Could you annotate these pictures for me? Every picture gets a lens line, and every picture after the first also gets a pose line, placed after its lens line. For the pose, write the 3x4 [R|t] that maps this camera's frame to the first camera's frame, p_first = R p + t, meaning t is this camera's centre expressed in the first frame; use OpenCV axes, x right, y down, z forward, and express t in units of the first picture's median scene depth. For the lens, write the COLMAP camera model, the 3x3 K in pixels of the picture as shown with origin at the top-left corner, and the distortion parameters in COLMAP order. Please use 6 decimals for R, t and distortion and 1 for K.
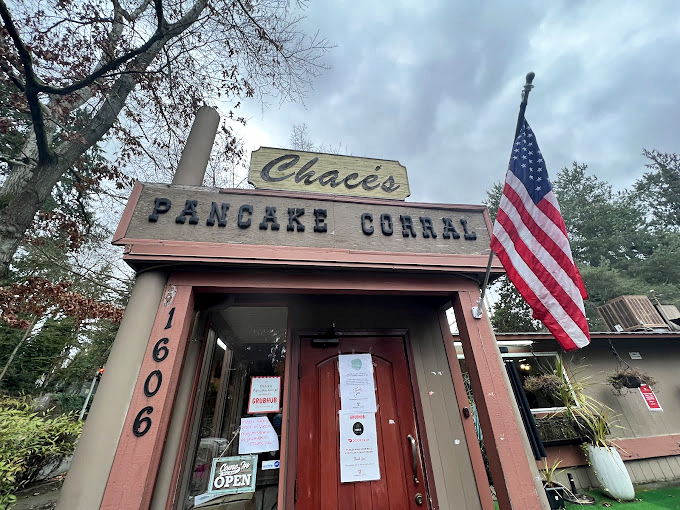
lens RADIAL K [[271.3, 0, 340.8], [0, 271.3, 254.3], [0, 0, 1]] dist [-0.000626, -0.000046]
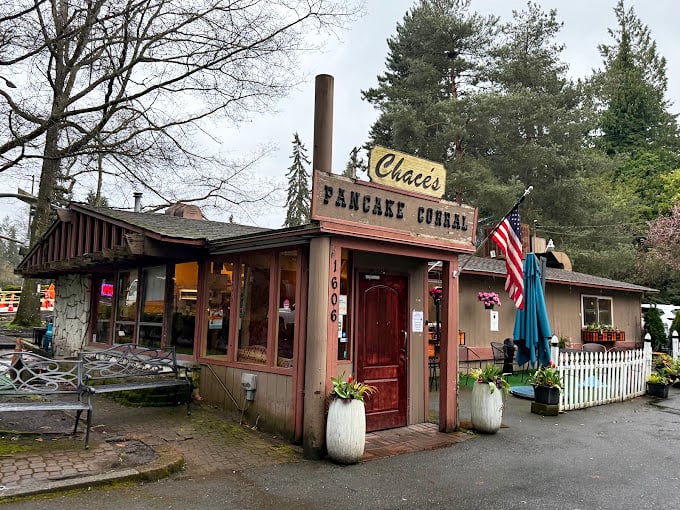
lens RADIAL K [[587.6, 0, 340.0], [0, 587.6, 254.7], [0, 0, 1]] dist [0.060193, -0.047539]
pose [[0.843150, 0.118273, 0.524509, -2.040407], [-0.317666, 0.896625, 0.308467, -0.798737], [-0.433805, -0.426702, 0.793561, -1.582592]]
